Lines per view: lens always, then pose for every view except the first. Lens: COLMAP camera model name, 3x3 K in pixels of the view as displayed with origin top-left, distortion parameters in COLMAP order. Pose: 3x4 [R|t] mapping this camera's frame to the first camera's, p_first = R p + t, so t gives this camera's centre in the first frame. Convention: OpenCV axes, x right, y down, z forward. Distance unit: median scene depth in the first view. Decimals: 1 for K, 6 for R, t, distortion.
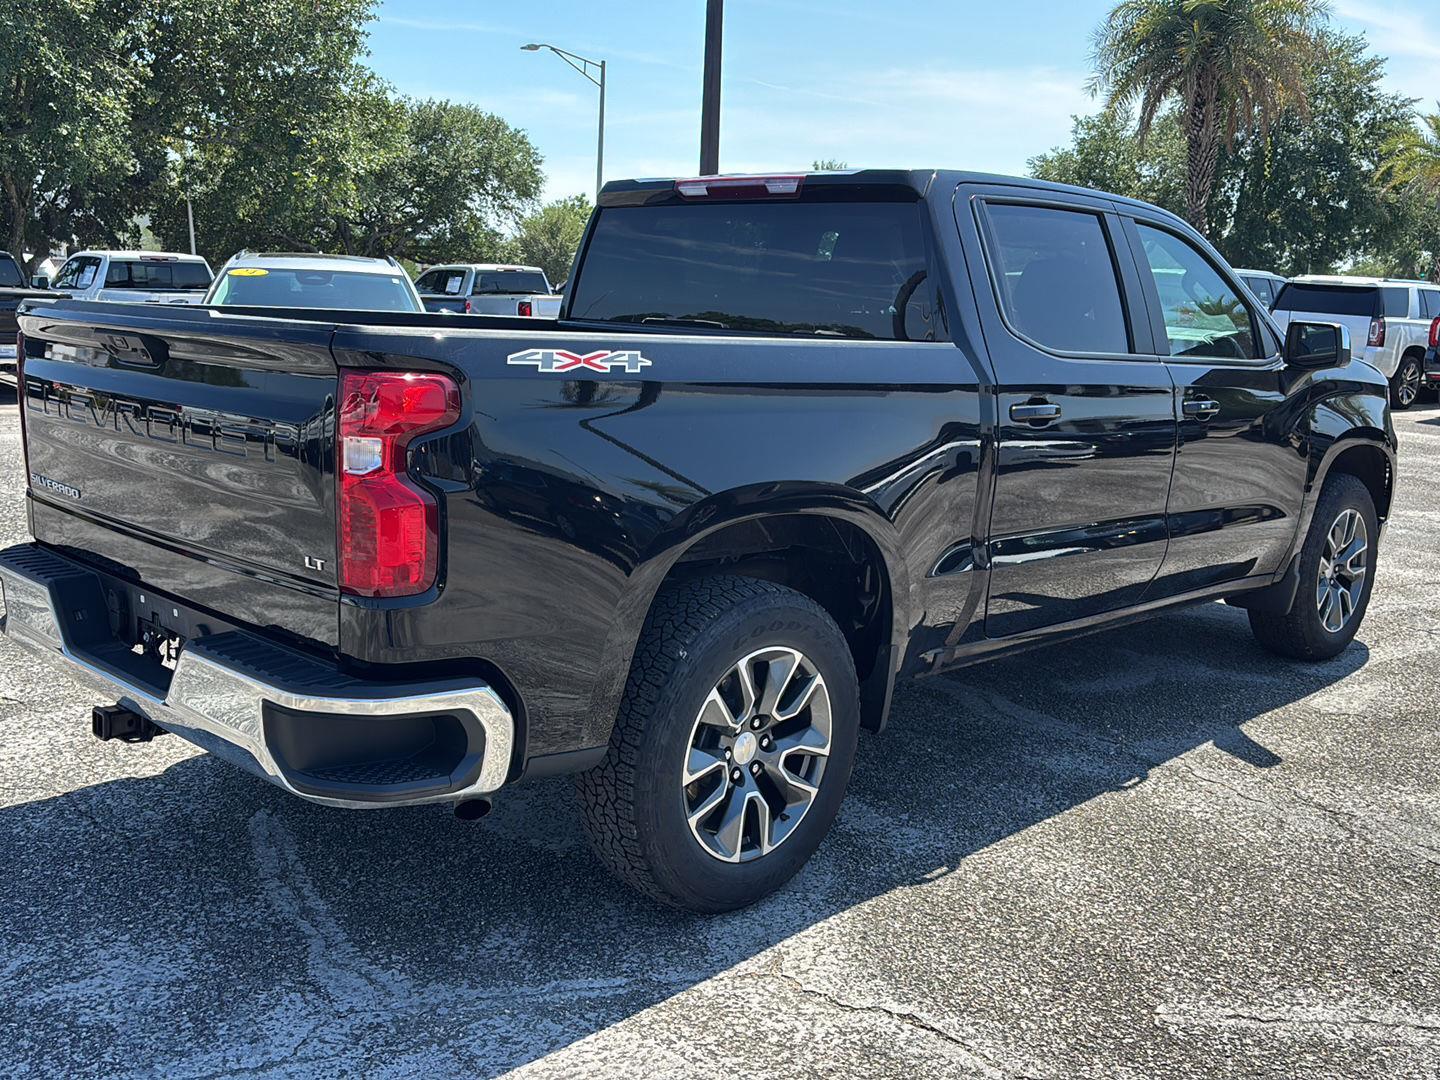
lens RADIAL K [[1409.6, 0, 709.4], [0, 1409.6, 535.4], [0, 0, 1]] dist [0.136317, -0.362841]
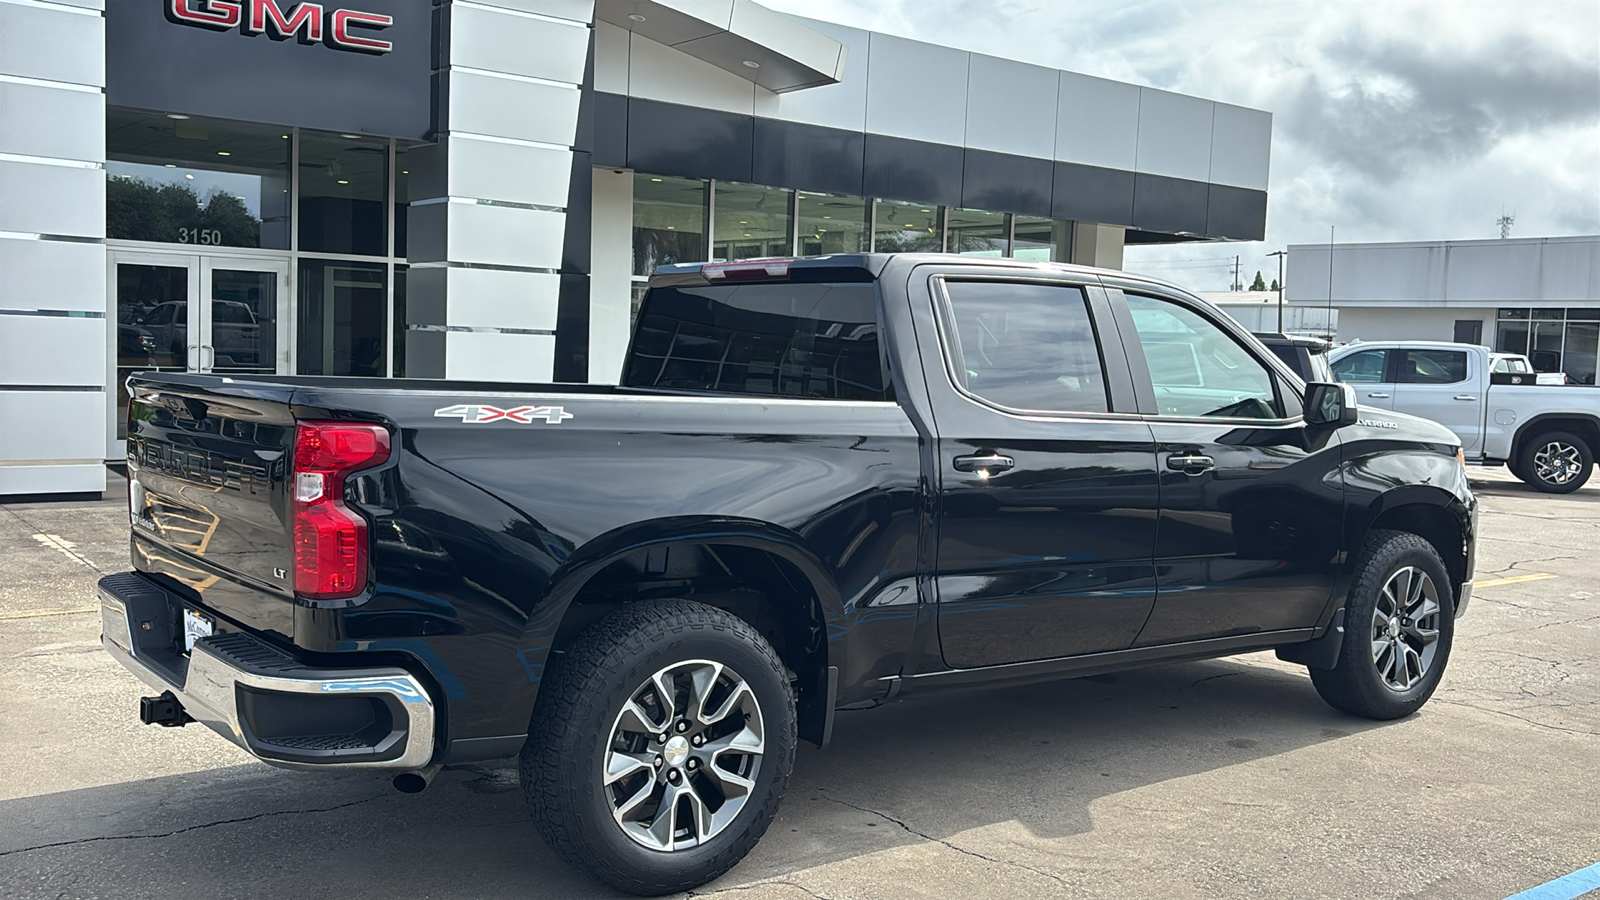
lens RADIAL K [[1510.9, 0, 800.0], [0, 1510.9, 450.0], [0, 0, 1]] dist [0.075838, -0.106256]
pose [[0.989824, -0.002942, -0.142266, 0.302973], [-0.013196, 0.993580, -0.112357, 0.046094], [0.141683, 0.113091, 0.983431, -0.229610]]
